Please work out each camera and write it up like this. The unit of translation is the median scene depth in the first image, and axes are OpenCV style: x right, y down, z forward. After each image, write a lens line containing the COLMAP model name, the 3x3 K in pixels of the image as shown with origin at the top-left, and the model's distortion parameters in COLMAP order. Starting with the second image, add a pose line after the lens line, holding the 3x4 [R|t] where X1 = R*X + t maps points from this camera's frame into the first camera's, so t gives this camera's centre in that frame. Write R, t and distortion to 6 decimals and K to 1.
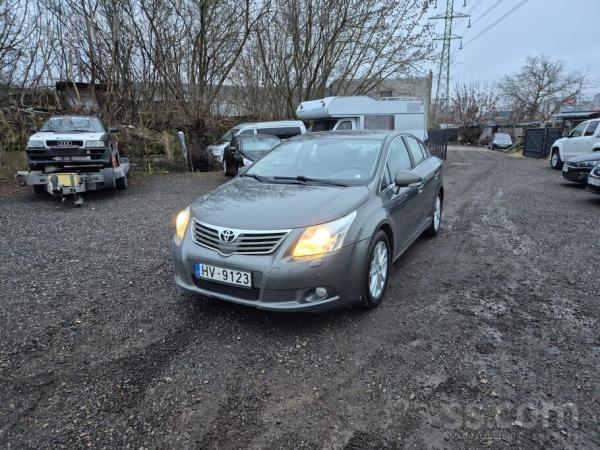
lens RADIAL K [[410.8, 0, 293.9], [0, 410.8, 225.3], [0, 0, 1]] dist [0.091225, -0.078736]
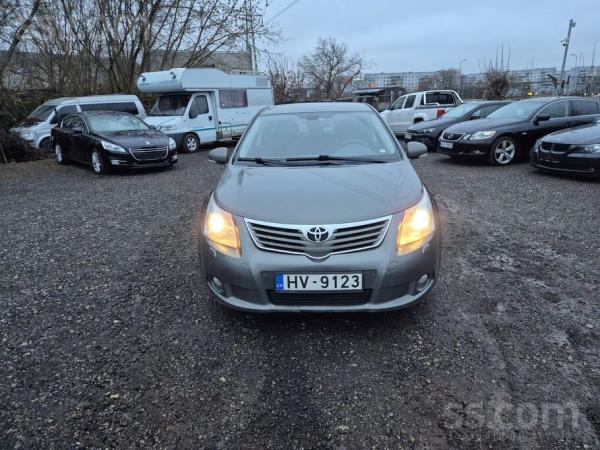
lens RADIAL K [[402.4, 0, 305.1], [0, 402.4, 231.9], [0, 0, 1]] dist [0.078705, -0.056364]
pose [[0.884881, -0.154544, 0.439434, -0.420707], [0.121926, 0.987314, 0.101709, -0.050135], [-0.449578, -0.036422, 0.892498, 0.240040]]
